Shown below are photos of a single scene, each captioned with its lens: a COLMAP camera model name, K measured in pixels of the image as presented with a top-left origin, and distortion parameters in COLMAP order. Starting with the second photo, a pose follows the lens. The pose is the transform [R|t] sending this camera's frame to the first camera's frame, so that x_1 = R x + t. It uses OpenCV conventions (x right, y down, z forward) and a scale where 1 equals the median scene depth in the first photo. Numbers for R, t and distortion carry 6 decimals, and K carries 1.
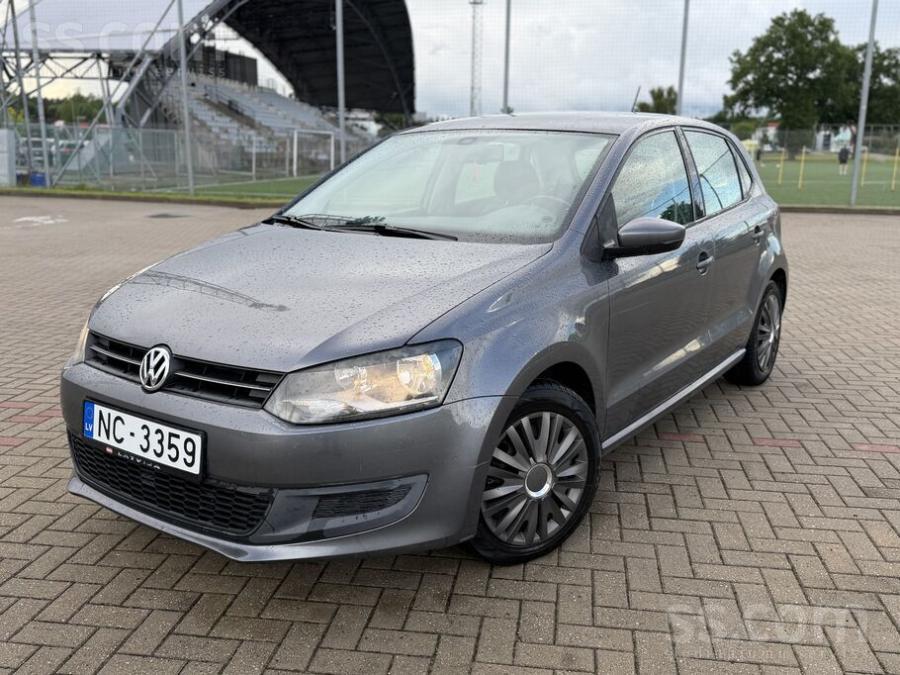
lens RADIAL K [[812.3, 0, 450.0], [0, 812.3, 337.5], [0, 0, 1]] dist [0.155381, -0.294577]
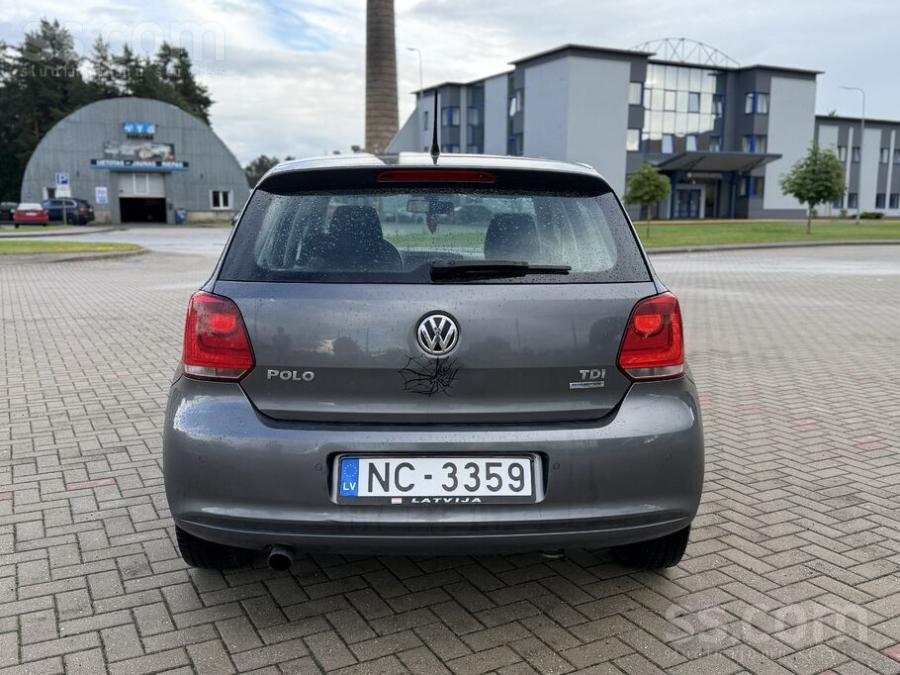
lens RADIAL K [[817.8, 0, 448.0], [0, 817.8, 331.2], [0, 0, 1]] dist [0.159085, -0.330836]
pose [[-0.795711, 0.071744, -0.601413, 1.137800], [-0.149781, 0.938810, 0.310164, -0.633977], [0.586865, 0.336880, -0.736275, 2.891823]]
